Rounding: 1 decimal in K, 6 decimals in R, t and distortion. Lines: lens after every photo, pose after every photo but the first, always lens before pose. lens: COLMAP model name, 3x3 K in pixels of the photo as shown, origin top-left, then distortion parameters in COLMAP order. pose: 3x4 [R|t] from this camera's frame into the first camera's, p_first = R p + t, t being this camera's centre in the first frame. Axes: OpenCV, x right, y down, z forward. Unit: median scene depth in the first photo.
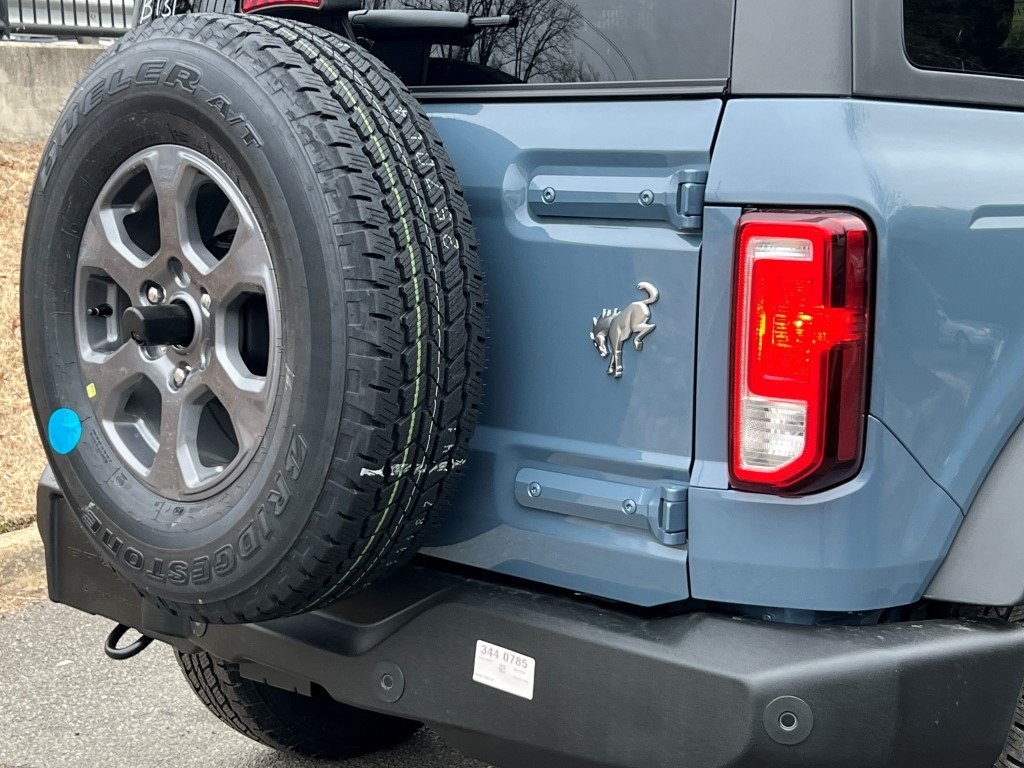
lens RADIAL K [[1584.3, 0, 512.0], [0, 1584.3, 384.0], [0, 0, 1]] dist [0.110136, -0.043317]
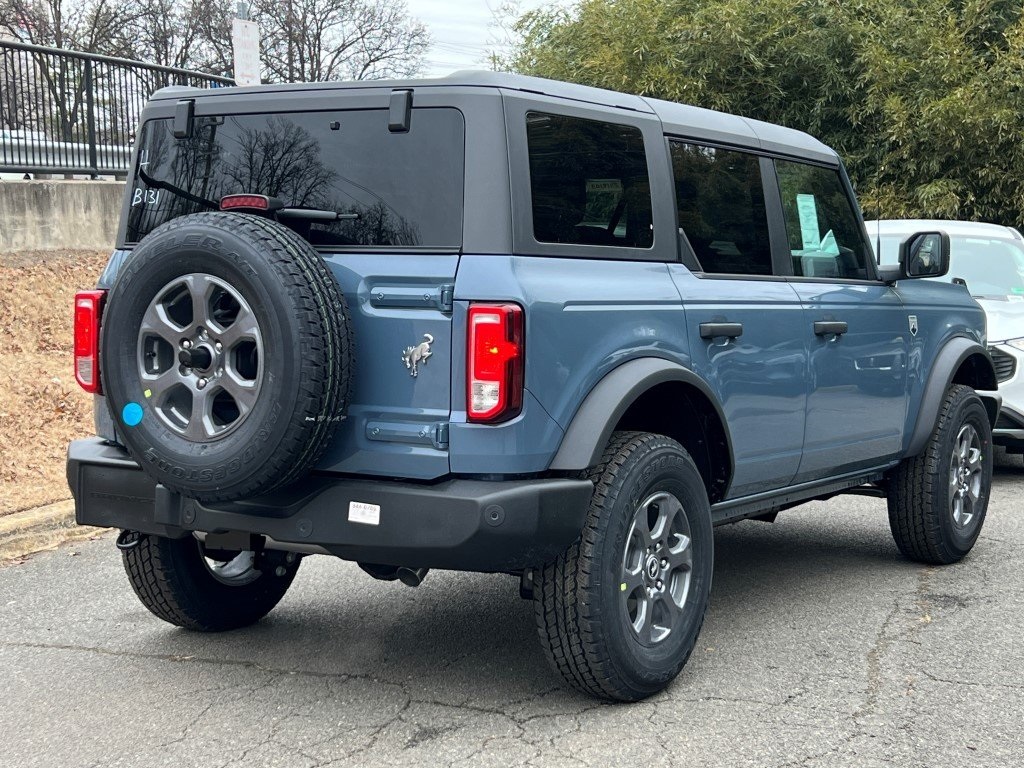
lens RADIAL K [[1584.3, 0, 512.0], [0, 1584.3, 384.0], [0, 0, 1]] dist [0.110136, -0.043317]
pose [[0.975548, -0.014728, 0.219293, -0.294184], [0.028917, 0.997680, -0.061633, 0.149269], [-0.217876, 0.066468, 0.973710, -1.222953]]
